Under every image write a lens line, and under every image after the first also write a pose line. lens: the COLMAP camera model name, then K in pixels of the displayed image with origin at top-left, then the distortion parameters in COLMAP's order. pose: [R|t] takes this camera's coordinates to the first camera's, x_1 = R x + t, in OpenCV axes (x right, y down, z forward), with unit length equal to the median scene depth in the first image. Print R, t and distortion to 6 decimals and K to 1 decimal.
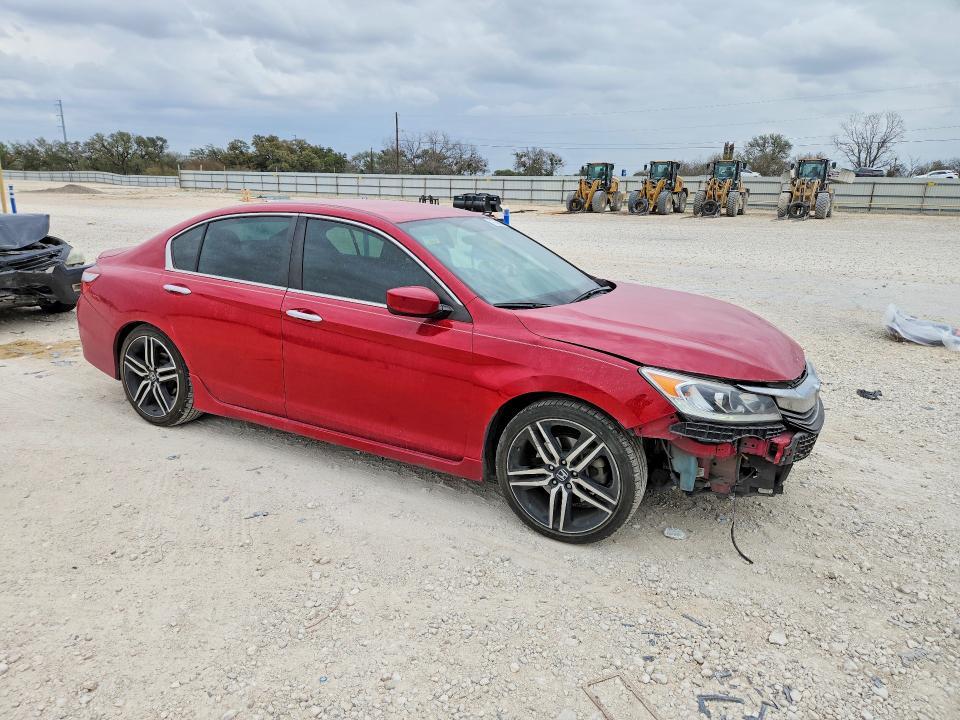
lens RADIAL K [[663.7, 0, 473.4], [0, 663.7, 356.8], [0, 0, 1]] dist [0.030677, -0.014888]
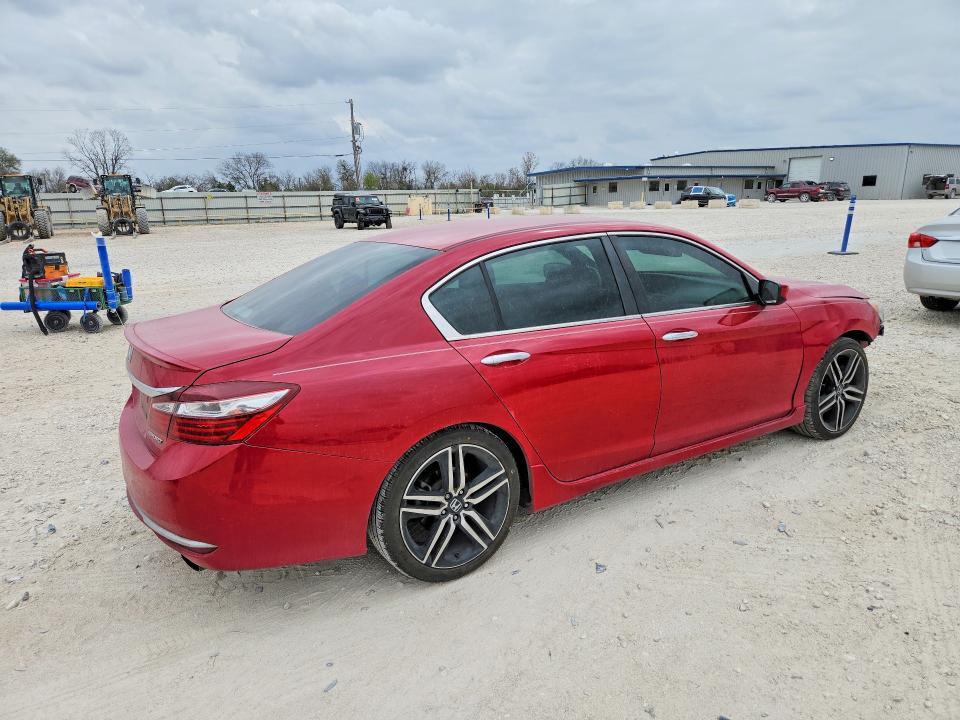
lens RADIAL K [[663.7, 0, 476.5], [0, 663.7, 363.2], [0, 0, 1]] dist [0.030677, -0.014888]
pose [[0.468872, -0.244800, 0.848665, -1.089443], [0.256497, 0.957157, 0.134385, -0.204748], [-0.845204, 0.154670, 0.511574, 0.699143]]
